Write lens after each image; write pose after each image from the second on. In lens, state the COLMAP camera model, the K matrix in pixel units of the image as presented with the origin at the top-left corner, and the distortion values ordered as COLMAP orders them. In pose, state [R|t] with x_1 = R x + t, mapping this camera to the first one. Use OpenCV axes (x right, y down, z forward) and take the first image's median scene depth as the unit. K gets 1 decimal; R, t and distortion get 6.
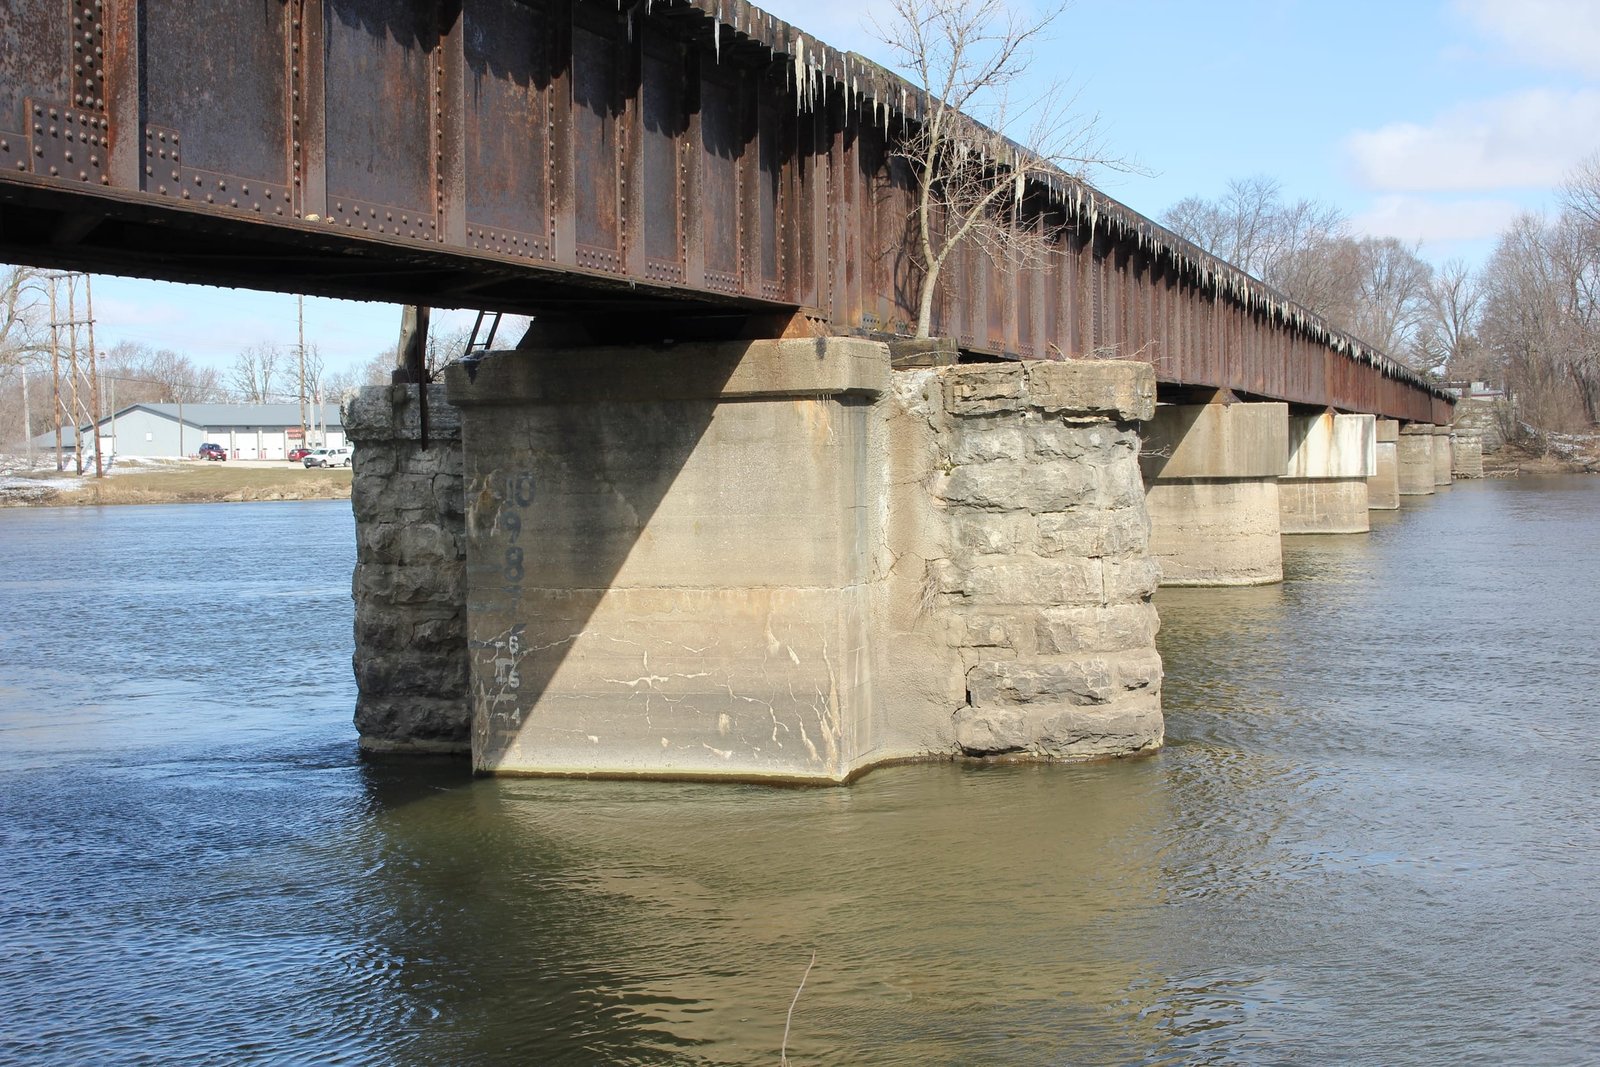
lens RADIAL K [[2283.5, 0, 712.3], [0, 2283.5, 575.5], [0, 0, 1]] dist [-0.090068, 0.000000]
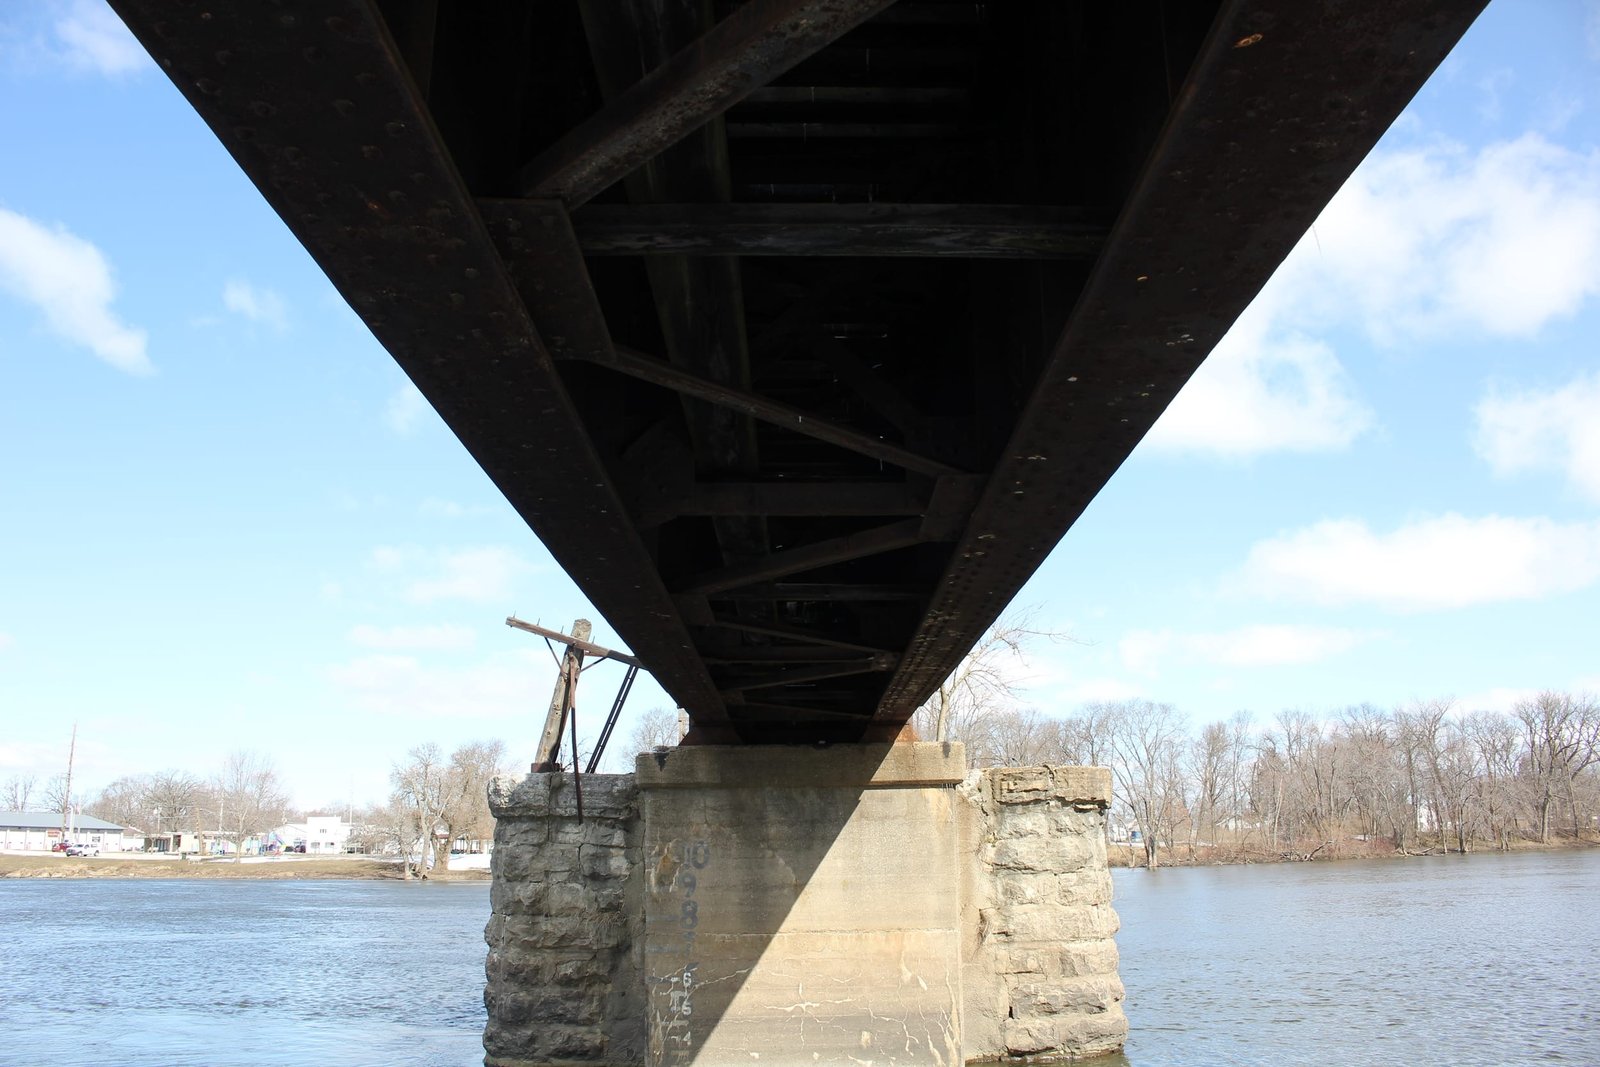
lens RADIAL K [[1360.7, 0, 781.9], [0, 1360.7, 492.2], [0, 0, 1]] dist [-0.172312, 0.134112]
pose [[0.943829, 0.096518, 0.316023, -0.297284], [0.009555, 0.948017, -0.318076, 0.009711], [-0.330295, 0.303229, 0.893844, 0.250481]]
